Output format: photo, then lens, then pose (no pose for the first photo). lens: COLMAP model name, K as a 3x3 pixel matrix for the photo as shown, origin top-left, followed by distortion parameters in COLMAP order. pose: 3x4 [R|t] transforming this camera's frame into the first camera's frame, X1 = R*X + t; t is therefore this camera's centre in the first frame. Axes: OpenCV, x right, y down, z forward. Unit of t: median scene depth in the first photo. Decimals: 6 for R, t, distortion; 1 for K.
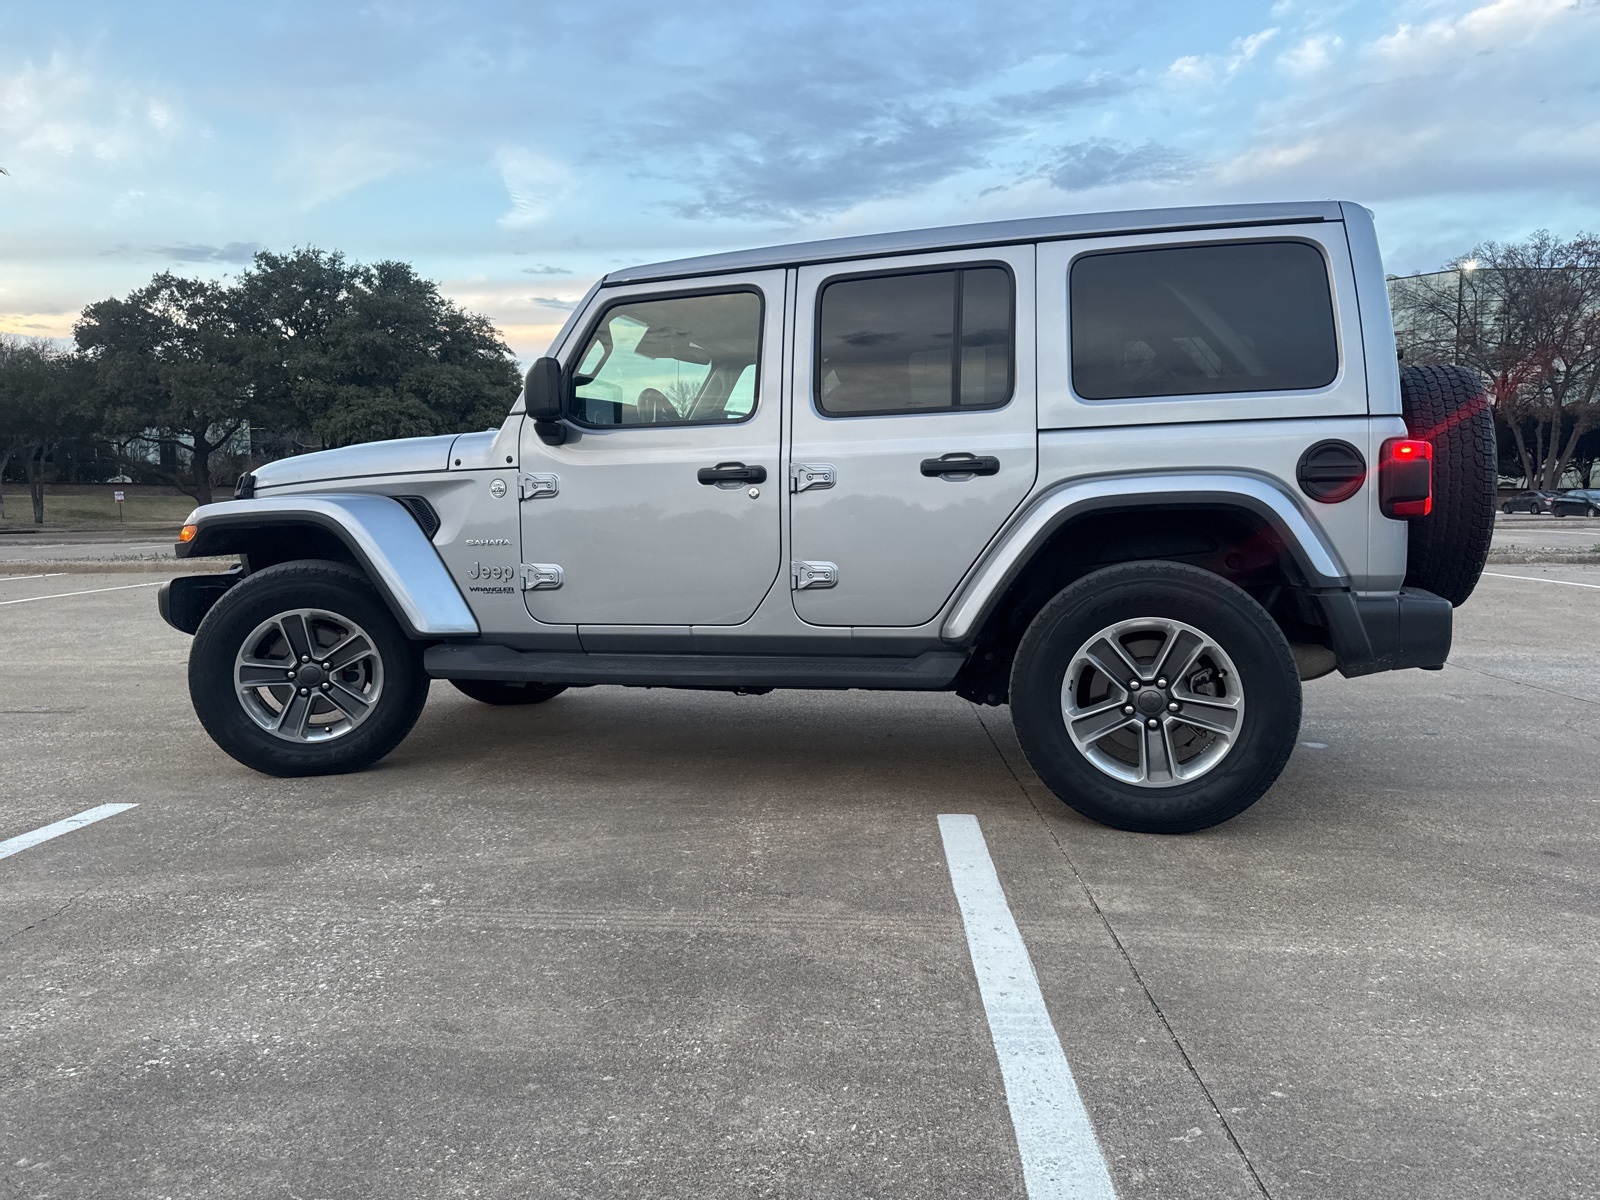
lens RADIAL K [[1127.1, 0, 796.7], [0, 1127.1, 601.2], [0, 0, 1]] dist [0.036677, -0.051744]
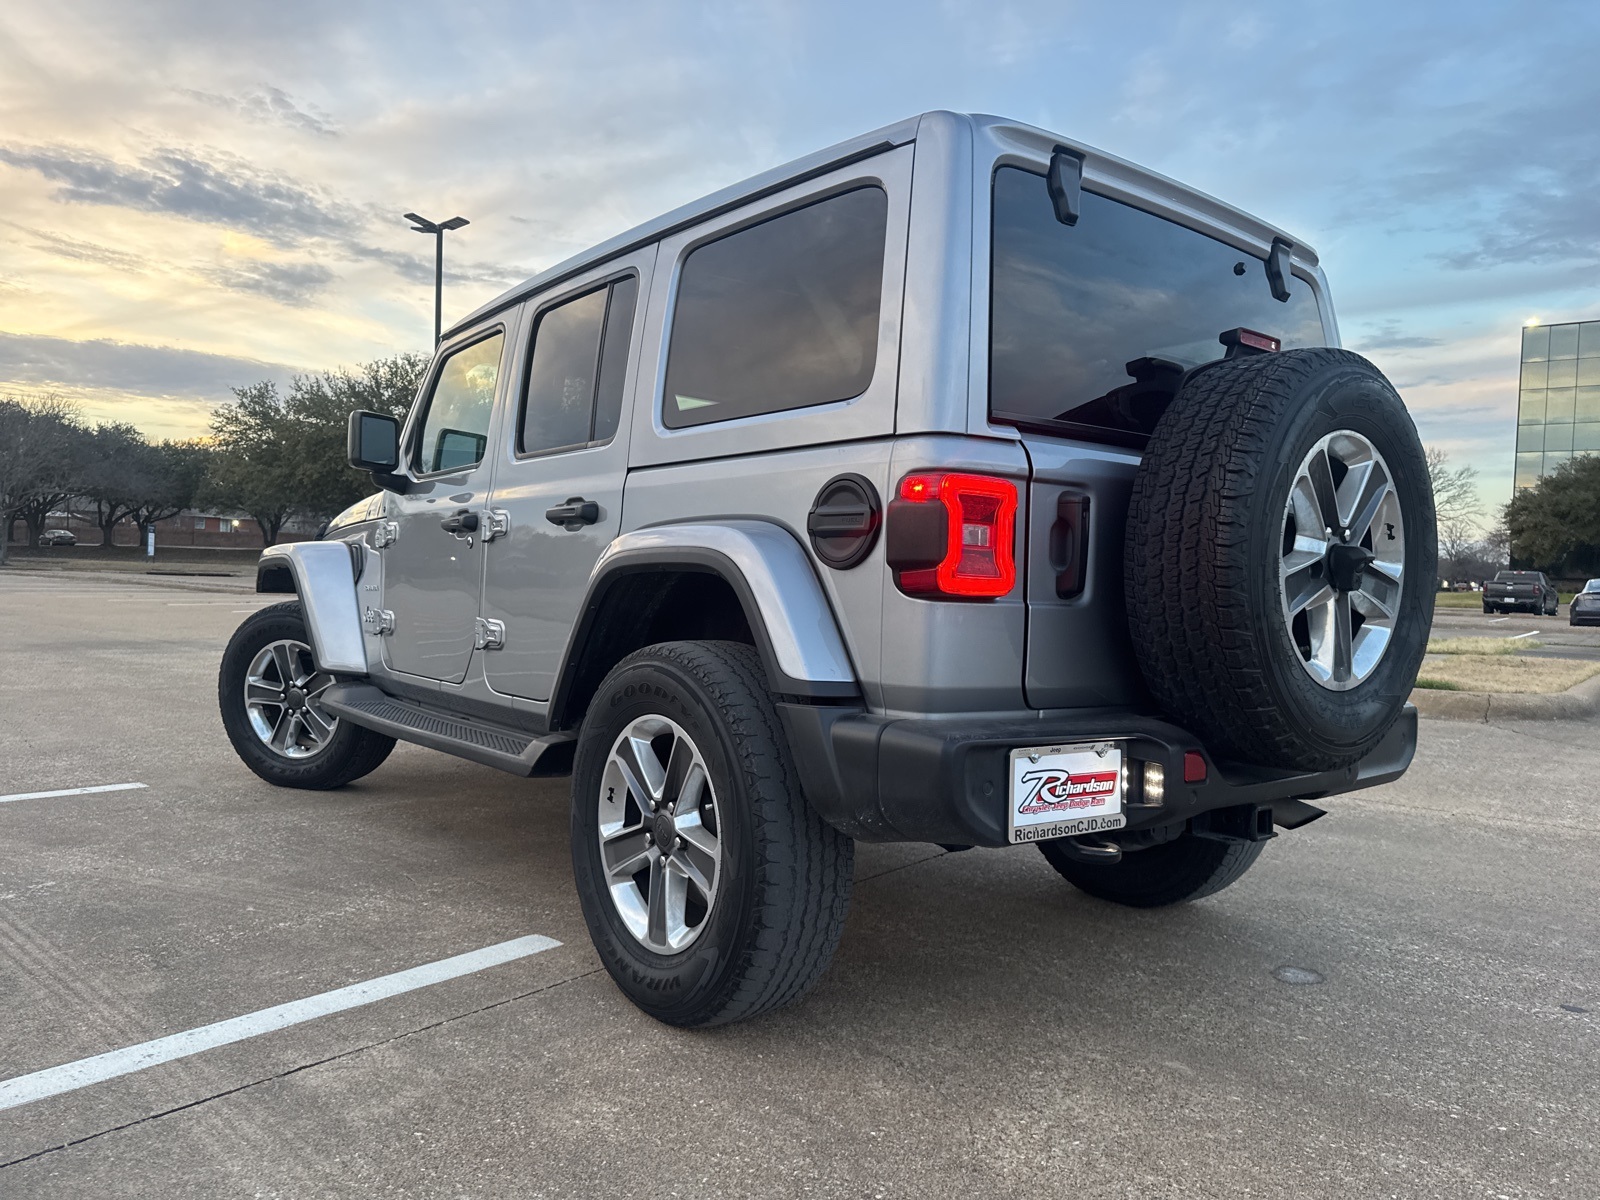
lens RADIAL K [[1147.2, 0, 805.1], [0, 1147.2, 557.5], [0, 0, 1]] dist [-0.000911, -0.001176]
pose [[0.811175, 0.024783, -0.584279, 0.675475], [-0.086999, 0.993098, -0.078659, -0.030607], [0.578297, 0.114638, 0.807732, 0.358692]]
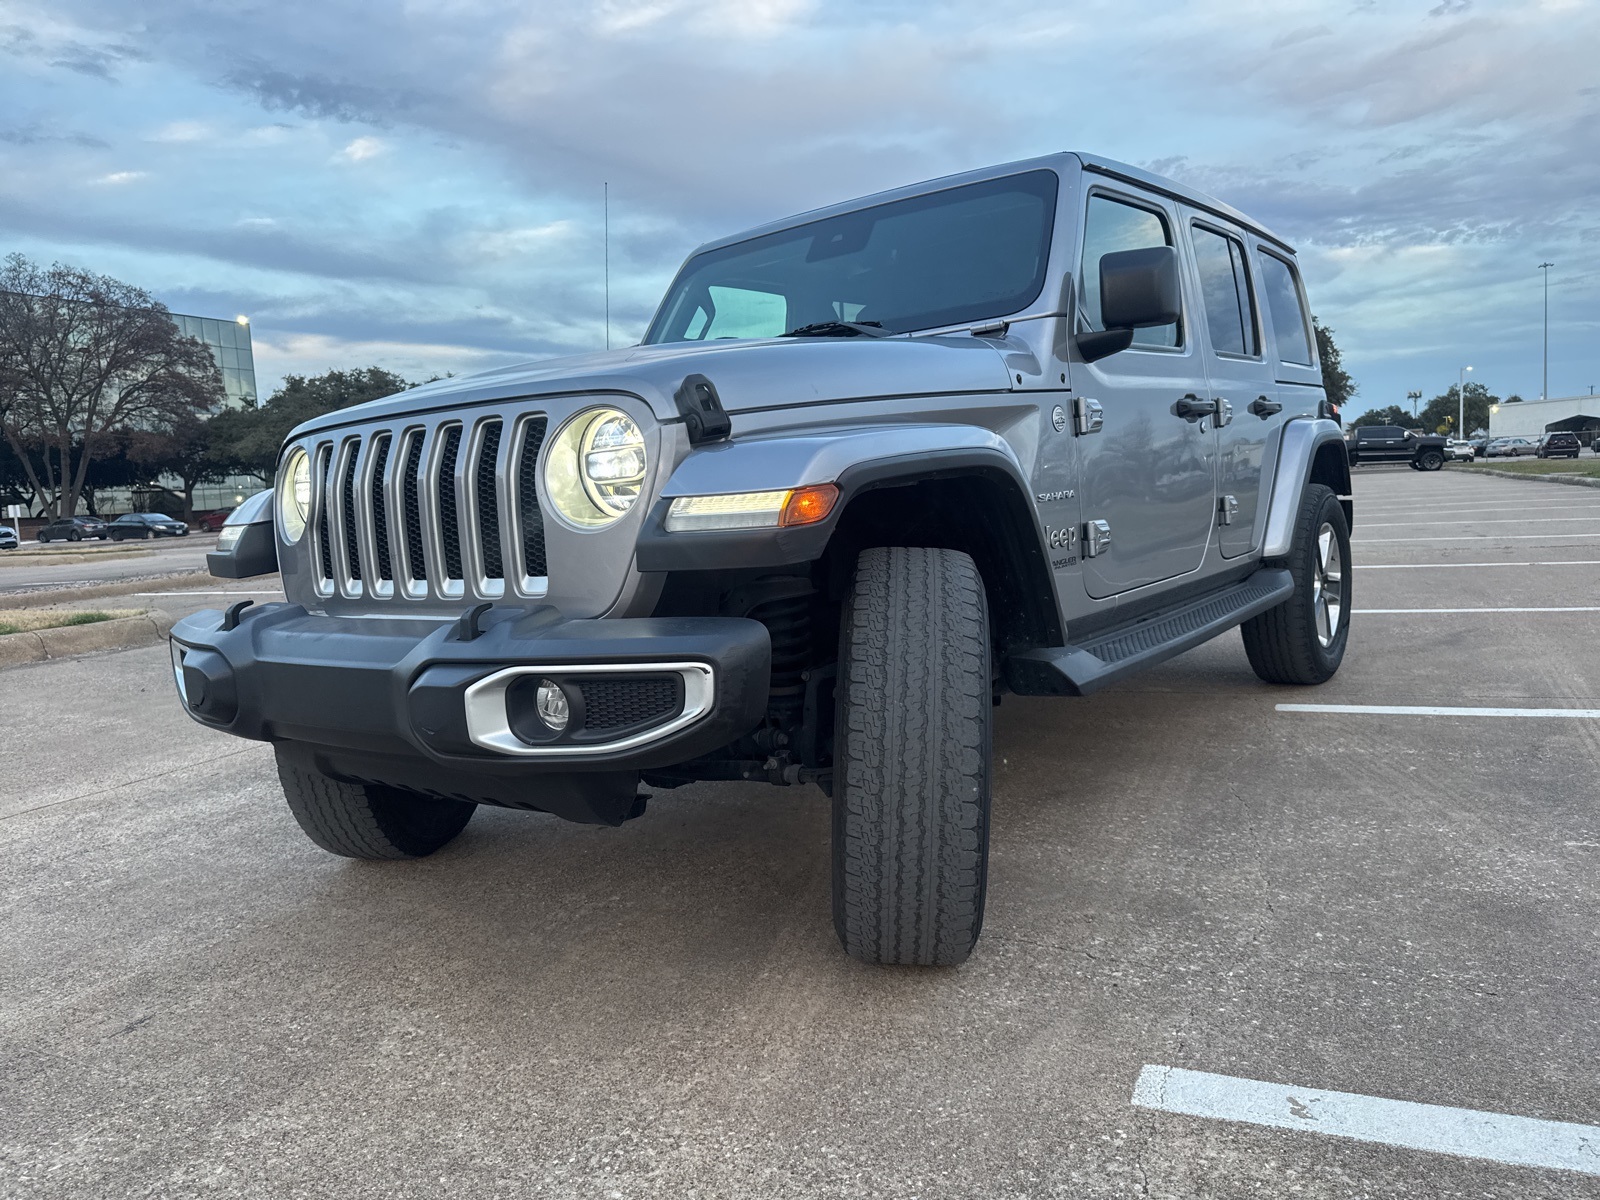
lens RADIAL K [[1147.2, 0, 805.1], [0, 1147.2, 557.5], [0, 0, 1]] dist [-0.000911, -0.001176]
pose [[0.355491, -0.072987, 0.931826, -0.991728], [0.134536, 0.990561, 0.026262, -0.052348], [-0.924947, 0.116029, 0.361955, 0.885692]]
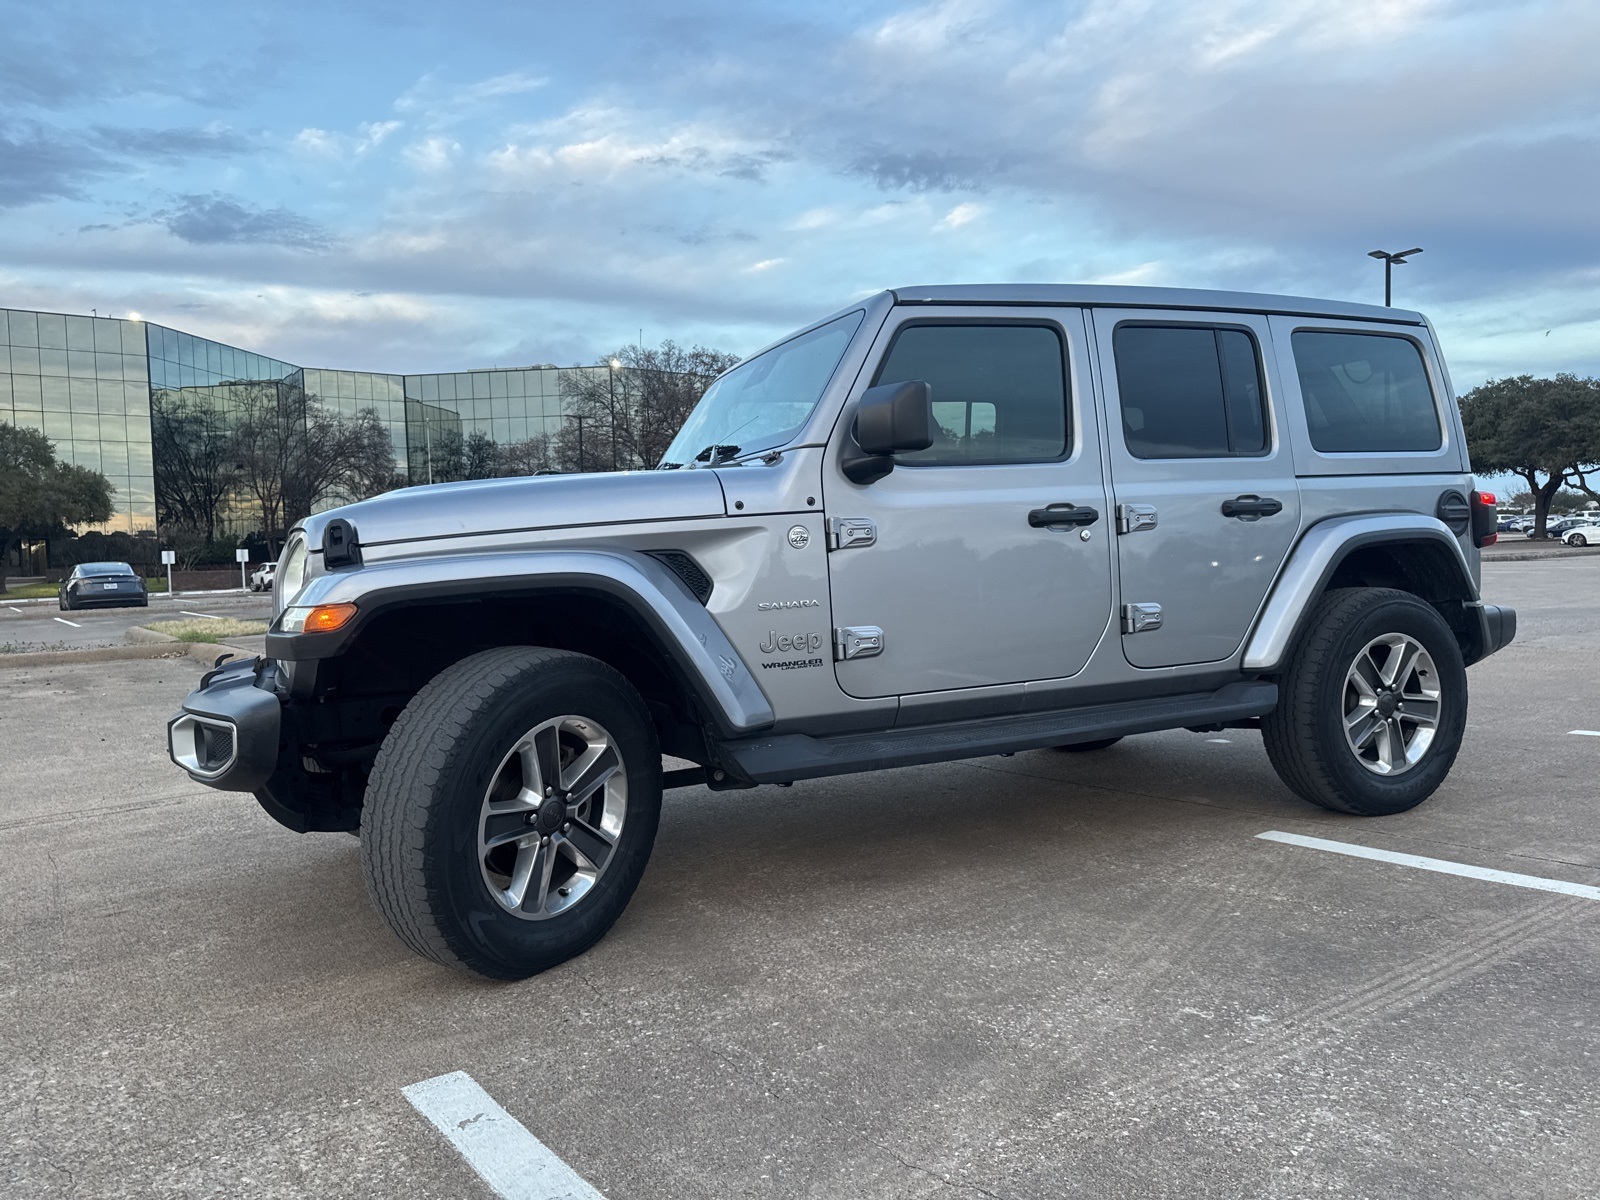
lens RADIAL K [[1127.1, 0, 796.7], [0, 1127.1, 601.2], [0, 0, 1]] dist [0.036677, -0.051744]
pose [[0.759086, -0.044737, 0.649451, -0.776639], [0.084789, 0.995932, -0.030499, -0.029416], [-0.645444, 0.078218, 0.759792, 0.399629]]
